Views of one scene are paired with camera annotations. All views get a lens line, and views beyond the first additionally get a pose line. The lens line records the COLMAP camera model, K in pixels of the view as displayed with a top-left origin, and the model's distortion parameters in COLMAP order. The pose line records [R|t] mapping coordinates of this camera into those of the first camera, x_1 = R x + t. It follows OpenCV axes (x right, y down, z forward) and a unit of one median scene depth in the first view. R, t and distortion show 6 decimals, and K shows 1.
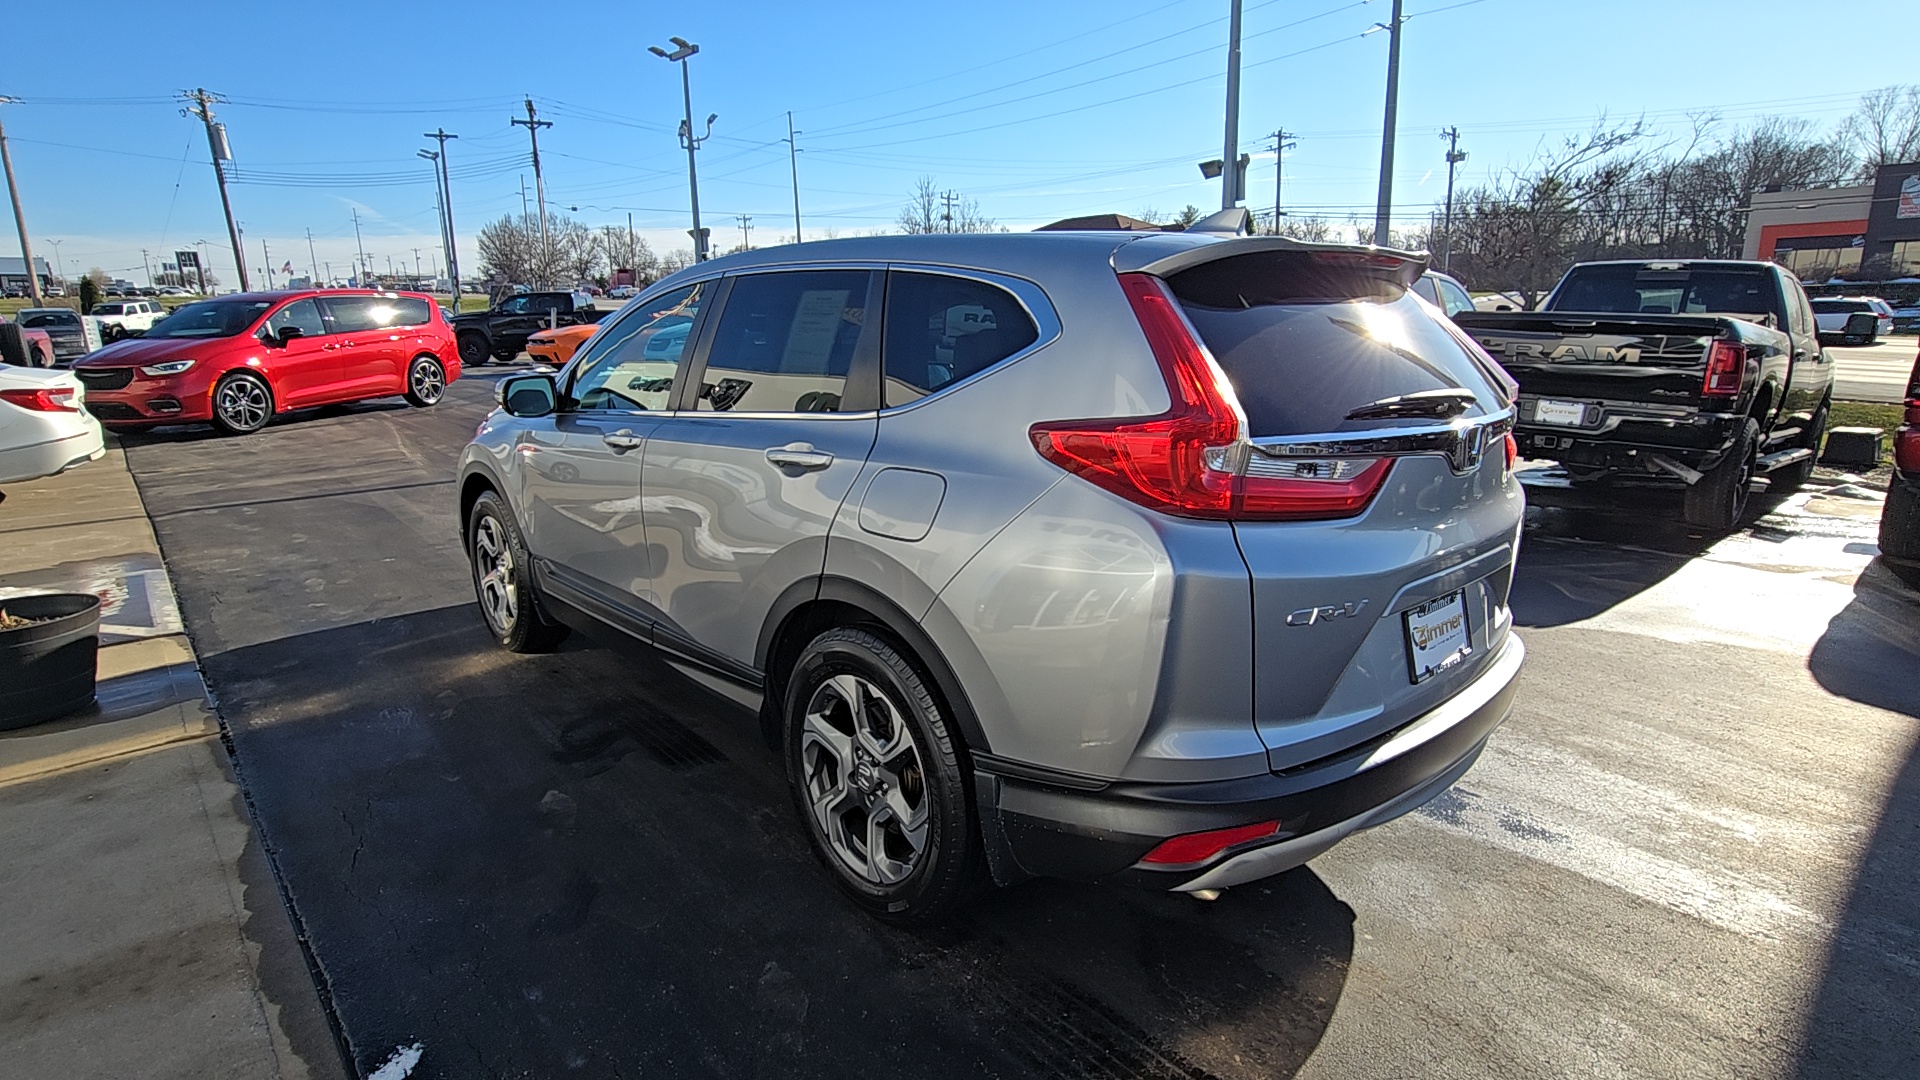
lens RADIAL K [[964.9, 0, 953.4], [0, 964.9, 551.5], [0, 0, 1]] dist [-0.000533, -0.000002]
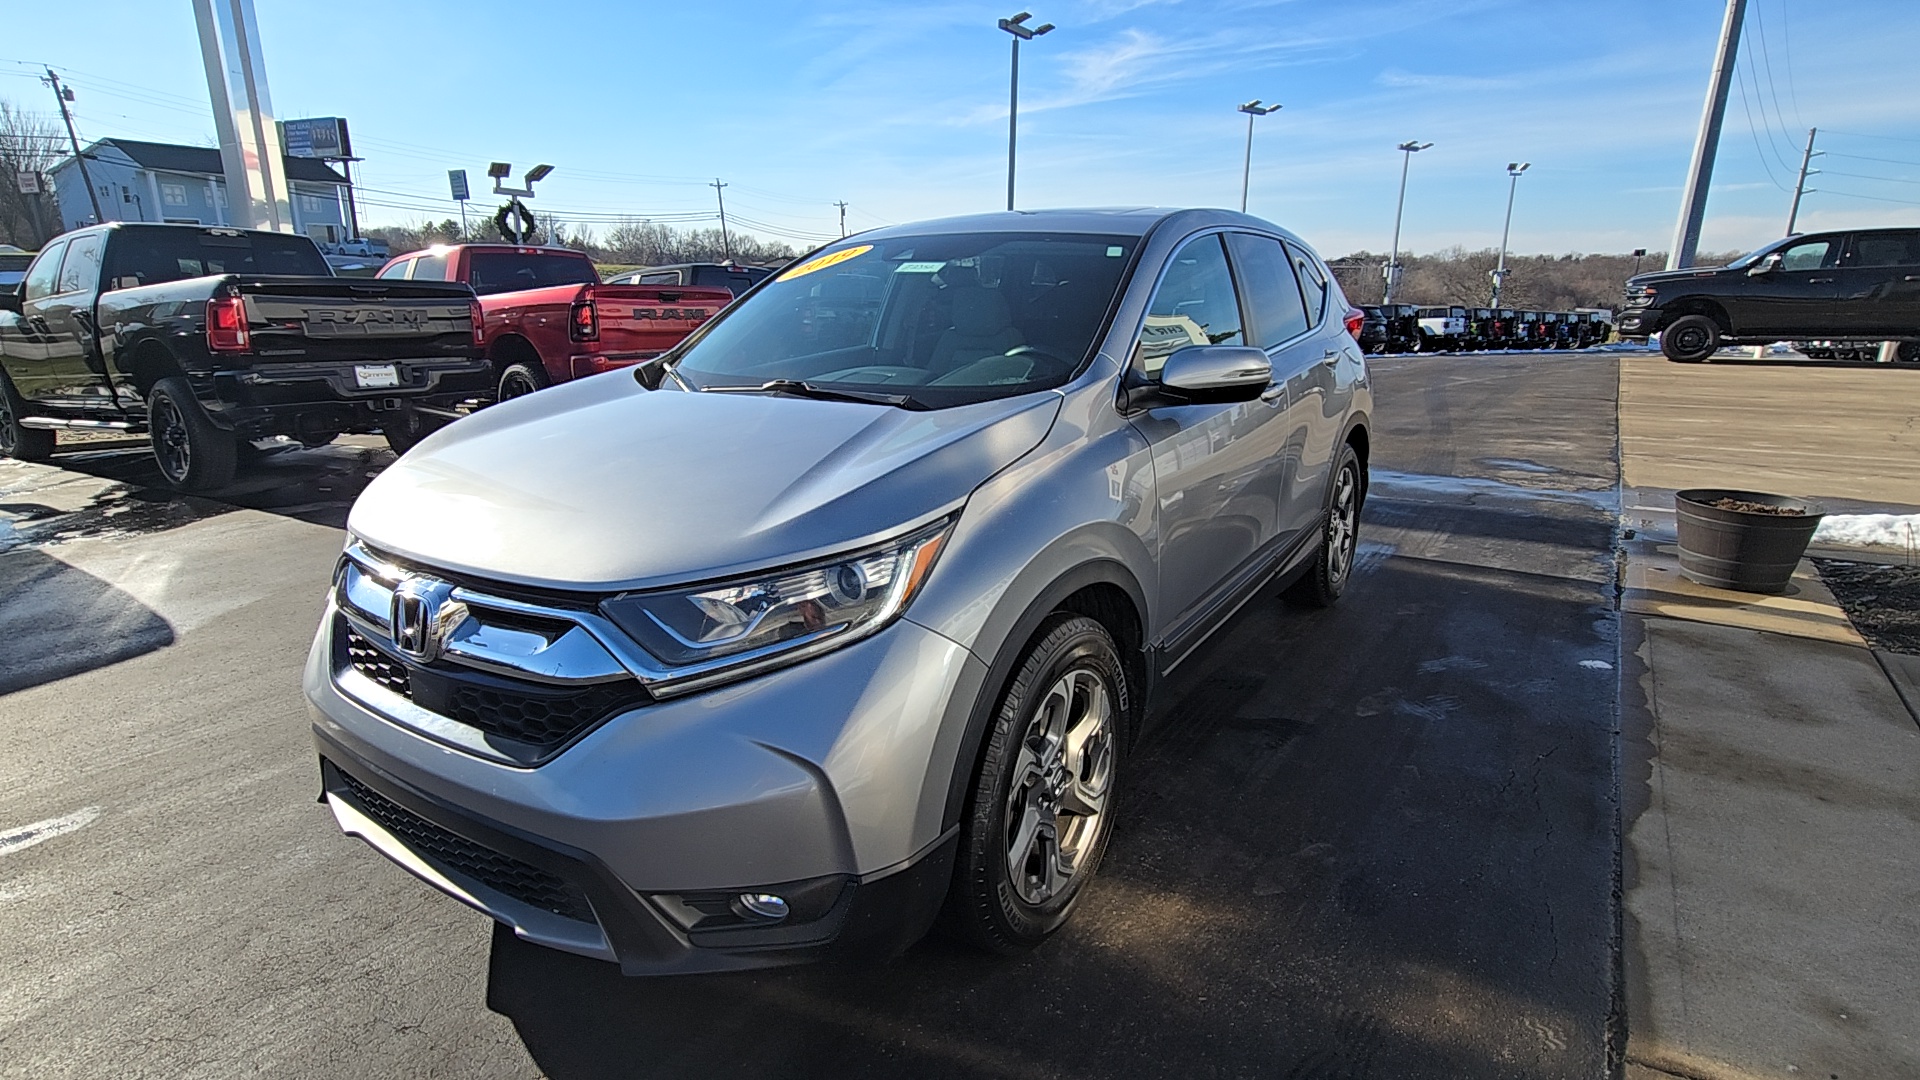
lens RADIAL K [[964.9, 0, 950.0], [0, 964.9, 542.7], [0, 0, 1]] dist [-0.000533, -0.000002]
pose [[-0.249766, -0.247051, 0.936260, -0.133574], [0.233573, 0.922982, 0.305857, -0.038312], [-0.939713, 0.295077, -0.172825, 0.165326]]
